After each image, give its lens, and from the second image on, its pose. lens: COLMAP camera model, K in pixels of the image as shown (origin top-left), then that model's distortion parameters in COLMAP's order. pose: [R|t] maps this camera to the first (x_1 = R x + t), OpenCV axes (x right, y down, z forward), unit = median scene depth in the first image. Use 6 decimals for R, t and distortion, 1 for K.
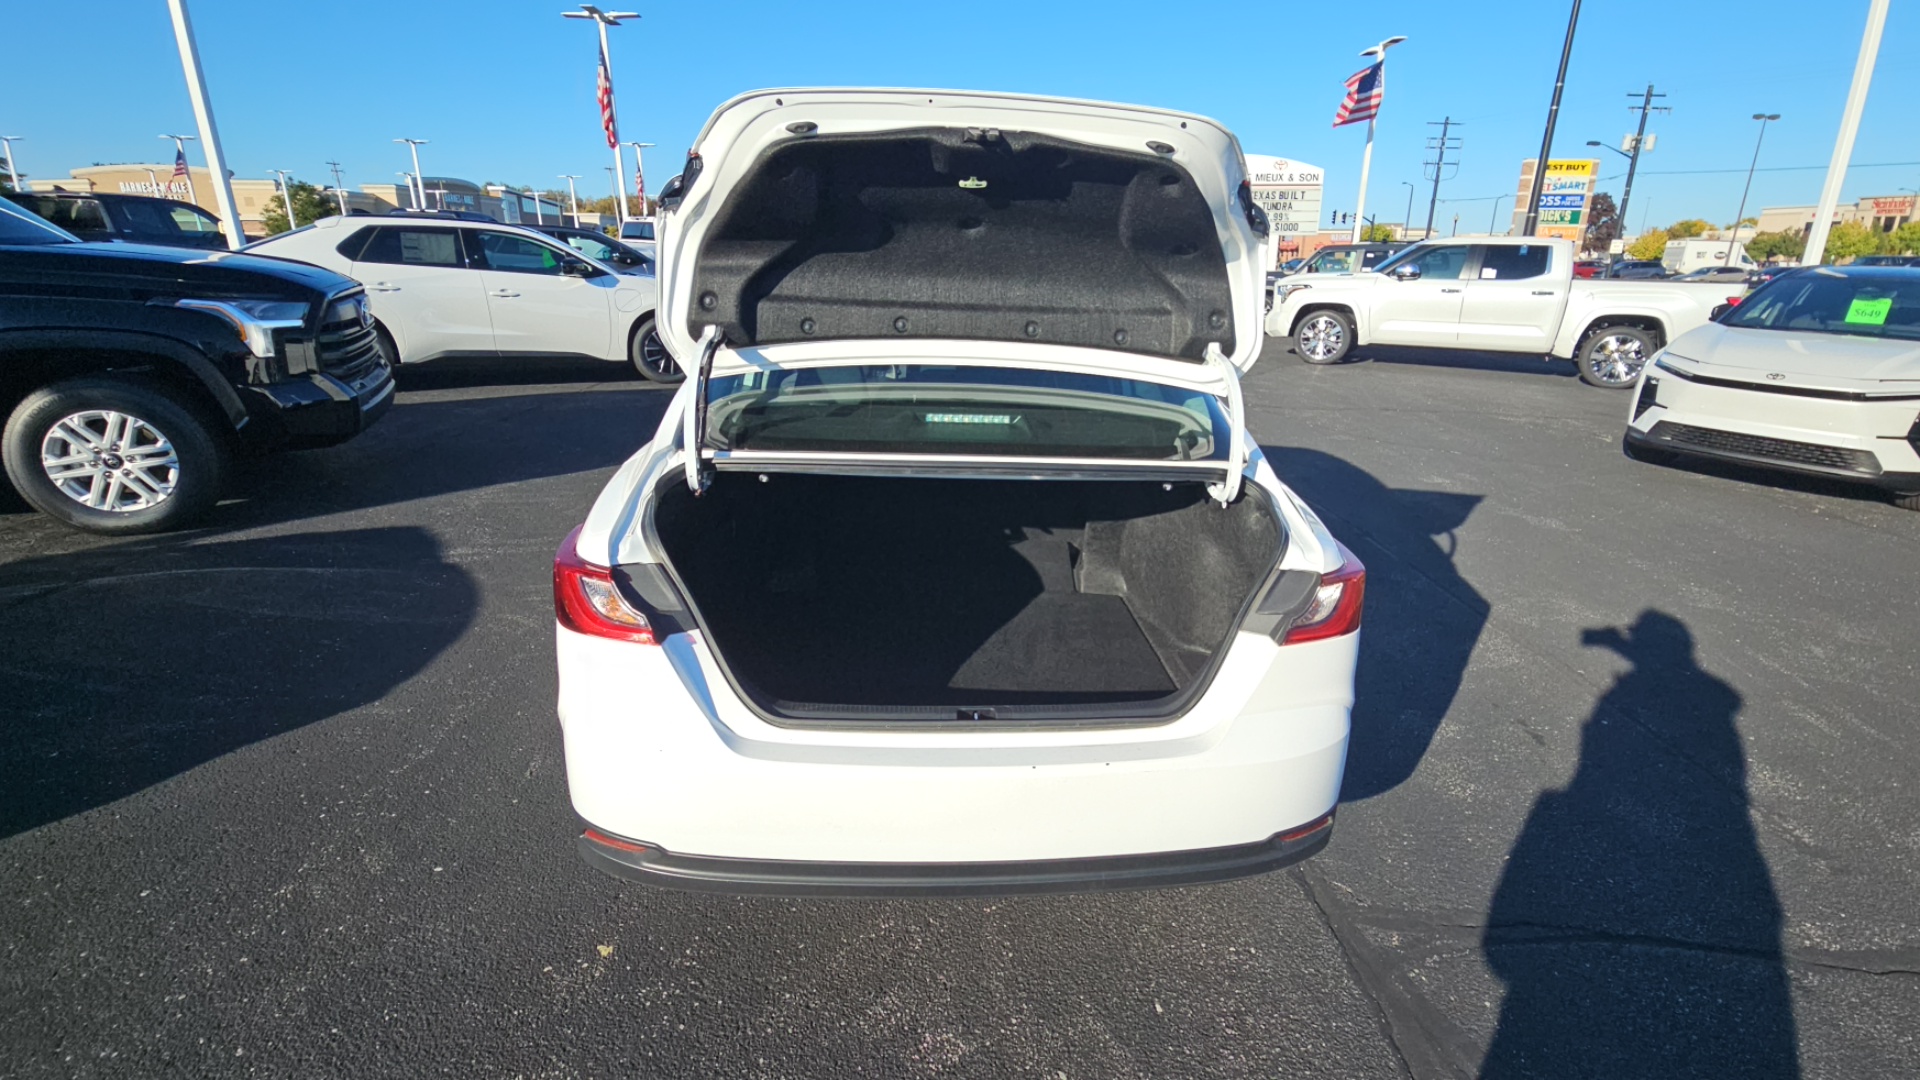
lens RADIAL K [[862.0, 0, 978.4], [0, 862.0, 550.5], [0, 0, 1]] dist [0.008212, -0.006534]
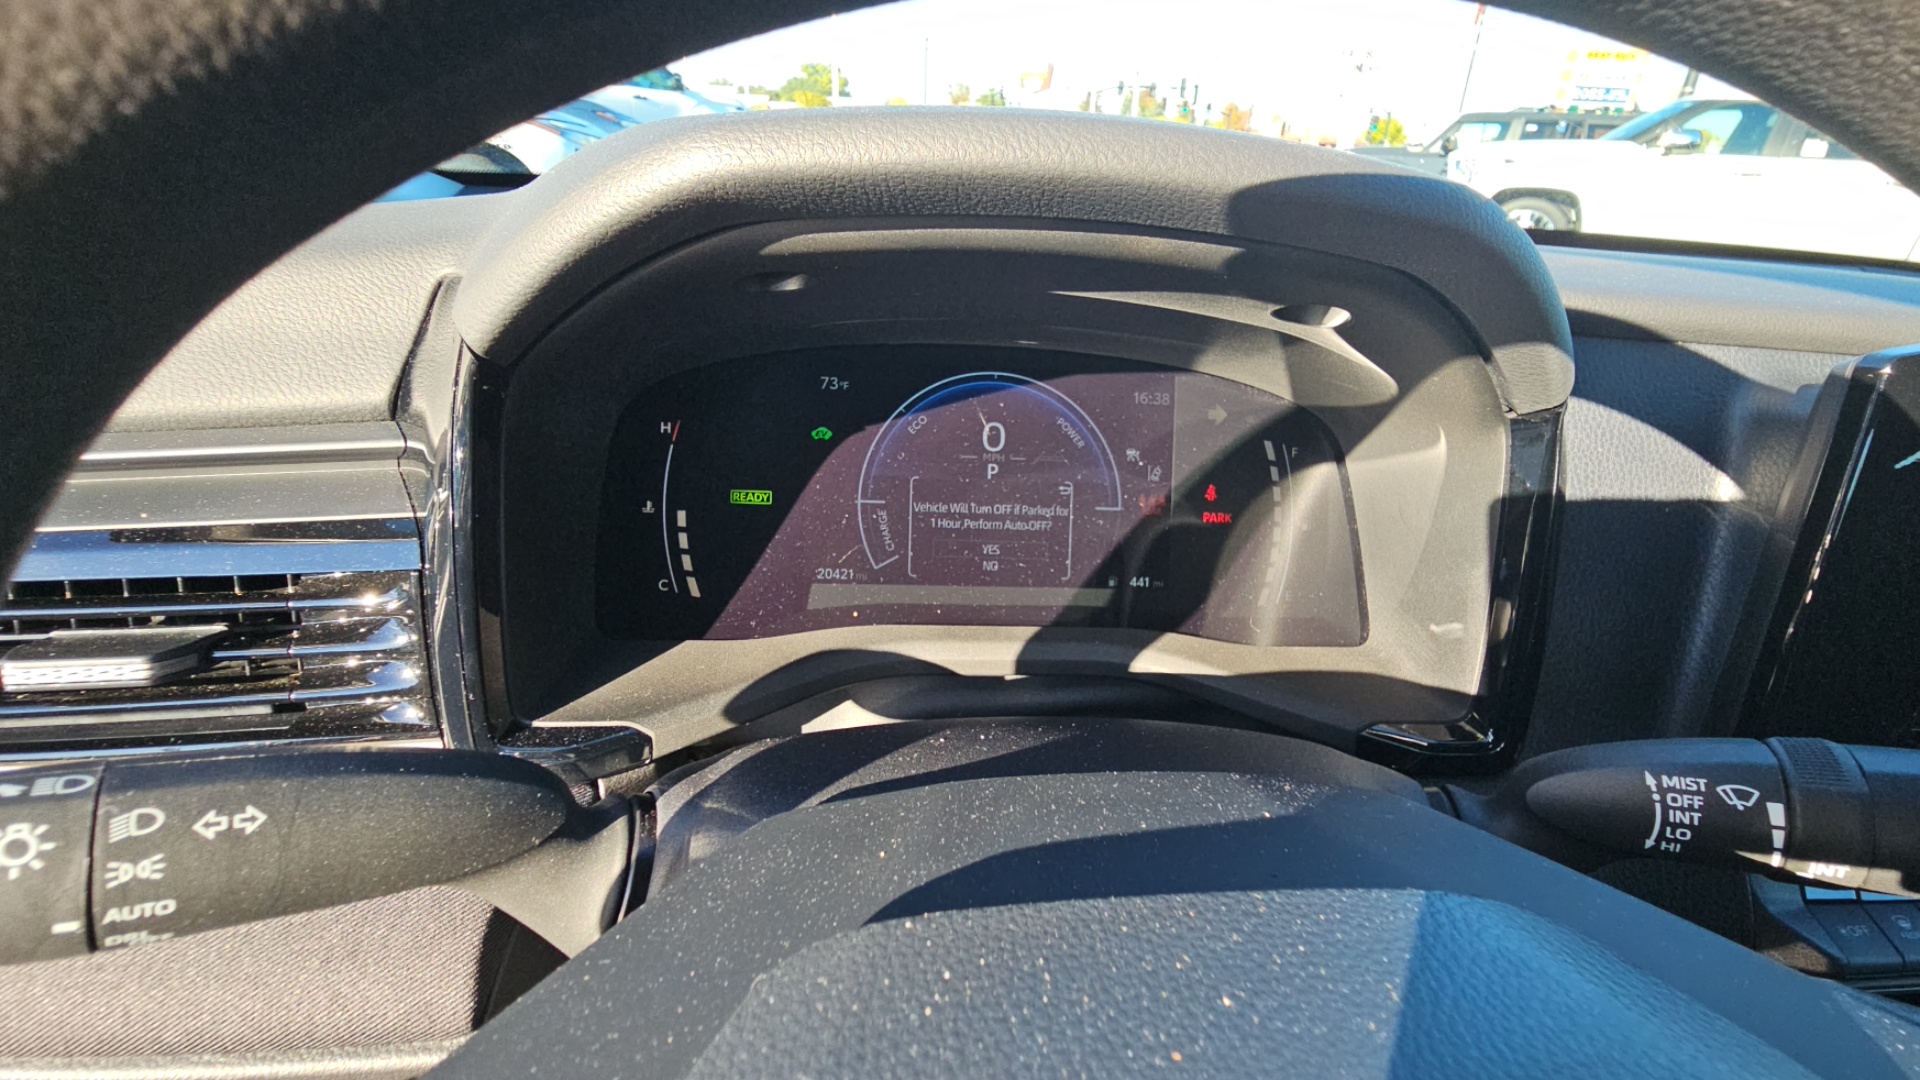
lens RADIAL K [[862.0, 0, 979.0], [0, 862.0, 549.4], [0, 0, 1]] dist [0.008212, -0.006534]
pose [[0.999046, 0.019299, 0.039172, -0.078780], [-0.023595, 0.993389, 0.112341, -0.118547], [-0.036745, -0.113158, 0.992897, 0.514750]]
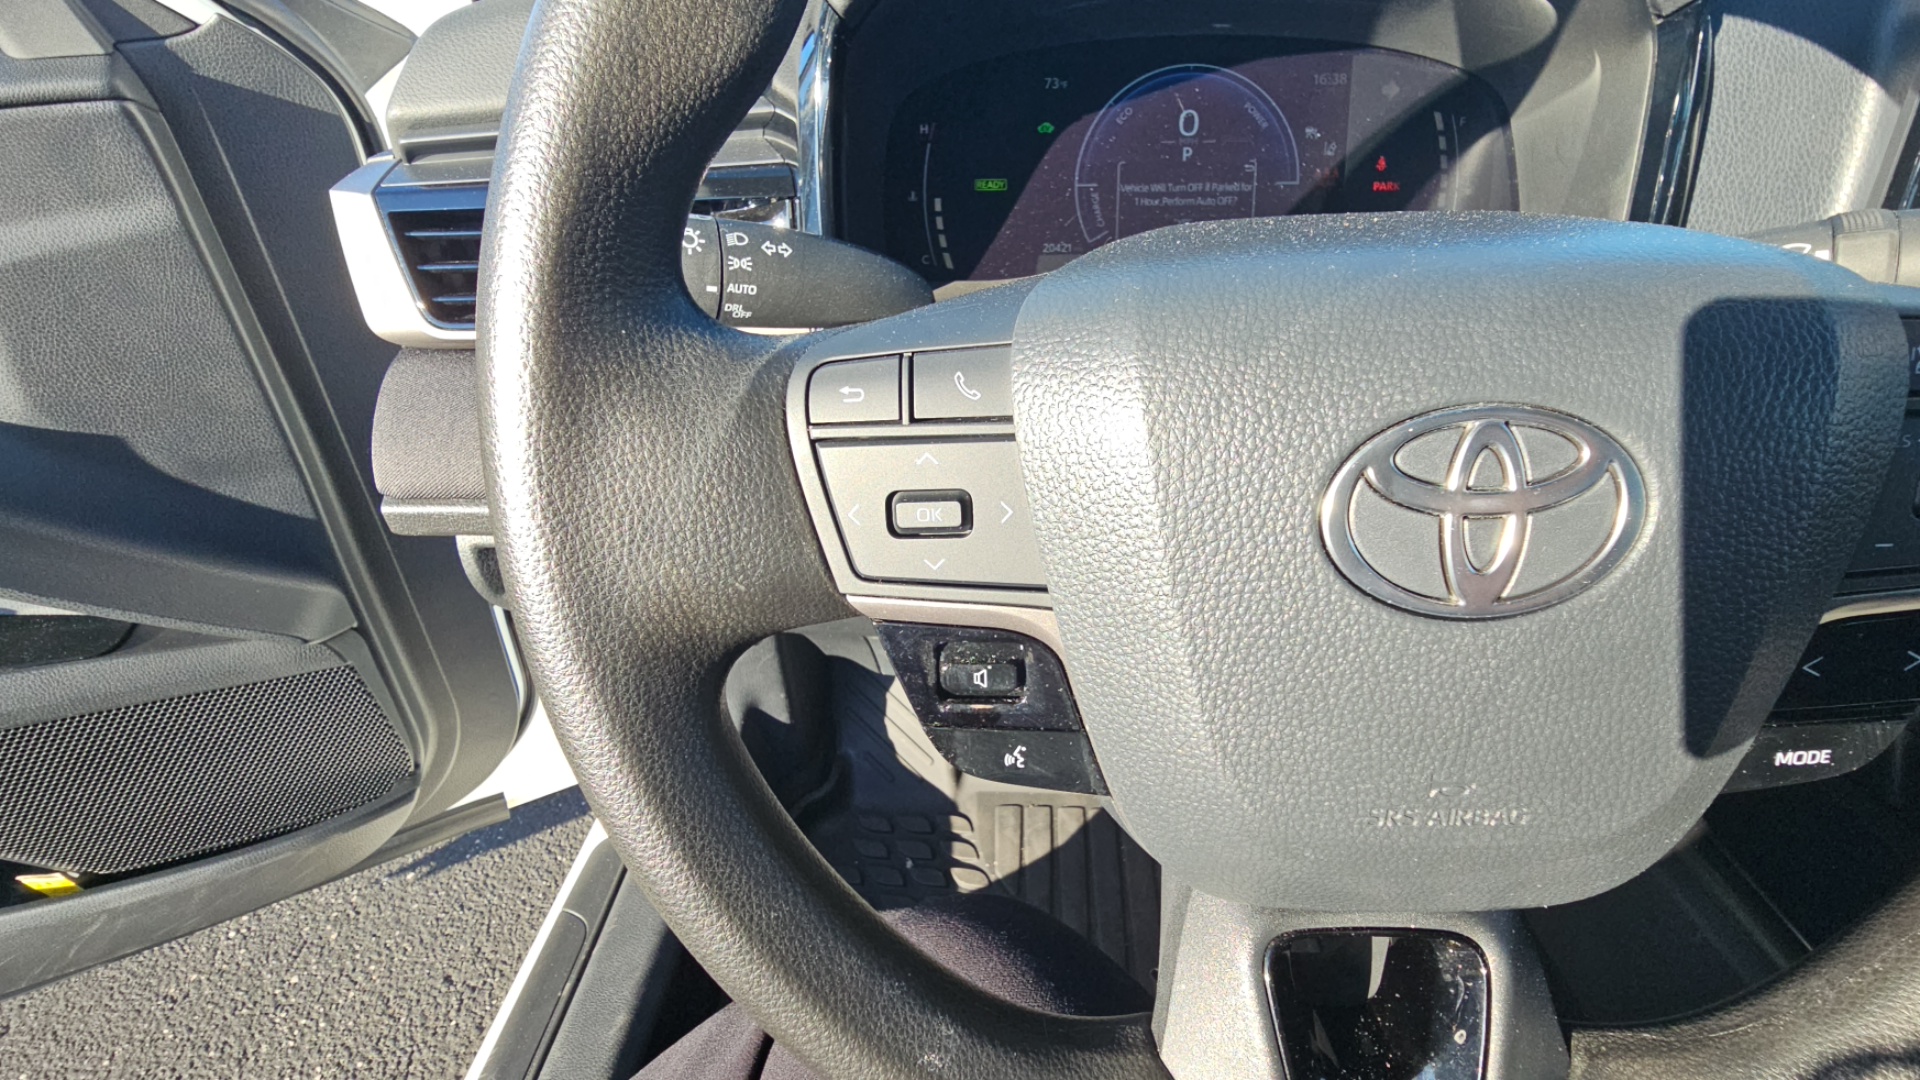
lens RADIAL K [[862.0, 0, 978.9], [0, 862.0, 552.4], [0, 0, 1]] dist [0.008212, -0.006534]
pose [[0.991982, 0.016378, -0.125314, -0.082069], [0.016950, 0.965367, 0.260345, -0.107964], [0.125238, -0.260382, 0.957349, 0.500478]]
